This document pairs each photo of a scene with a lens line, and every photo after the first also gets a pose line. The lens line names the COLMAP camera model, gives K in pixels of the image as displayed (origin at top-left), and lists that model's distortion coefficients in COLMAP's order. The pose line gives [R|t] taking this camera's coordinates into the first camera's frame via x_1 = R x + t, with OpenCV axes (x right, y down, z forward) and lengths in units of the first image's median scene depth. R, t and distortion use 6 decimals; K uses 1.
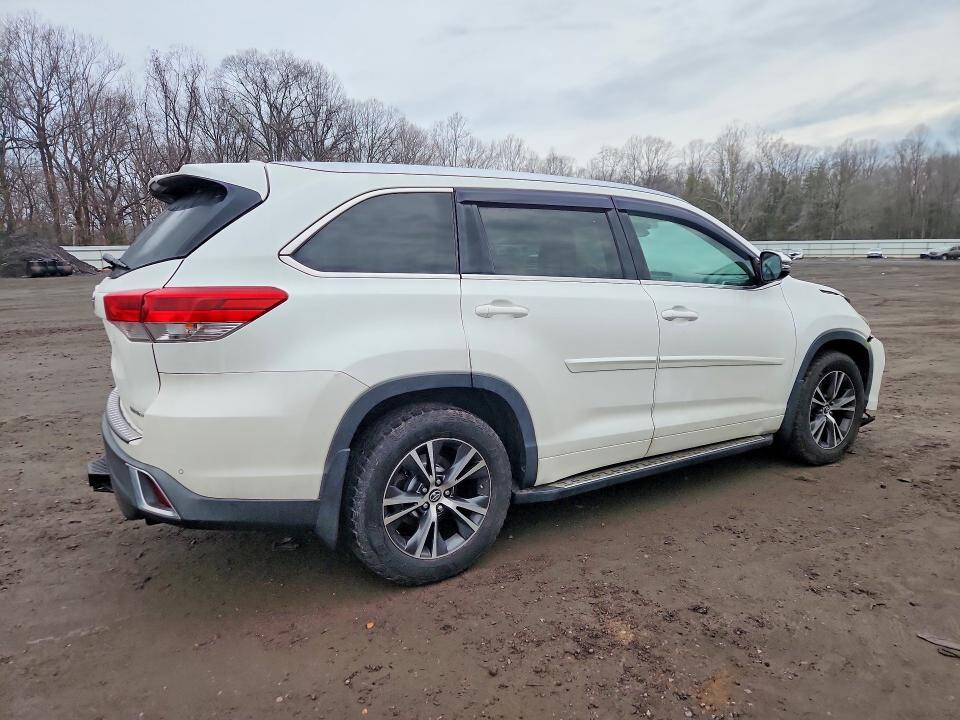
lens RADIAL K [[704.5, 0, 486.6], [0, 704.5, 356.6], [0, 0, 1]] dist [0.107324, -0.112801]
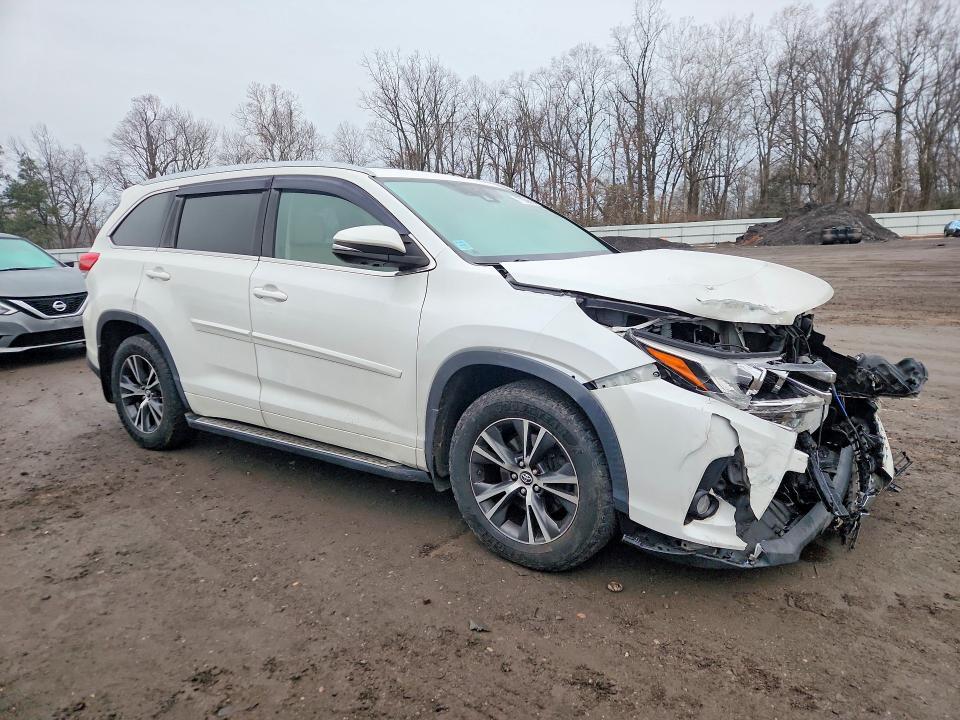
lens RADIAL K [[704.5, 0, 486.6], [0, 704.5, 356.6], [0, 0, 1]] dist [0.107324, -0.112801]
pose [[0.296141, 0.156436, -0.942247, 1.291337], [-0.111118, 0.985441, 0.128684, -0.131824], [0.948659, 0.066592, 0.309212, 0.981299]]
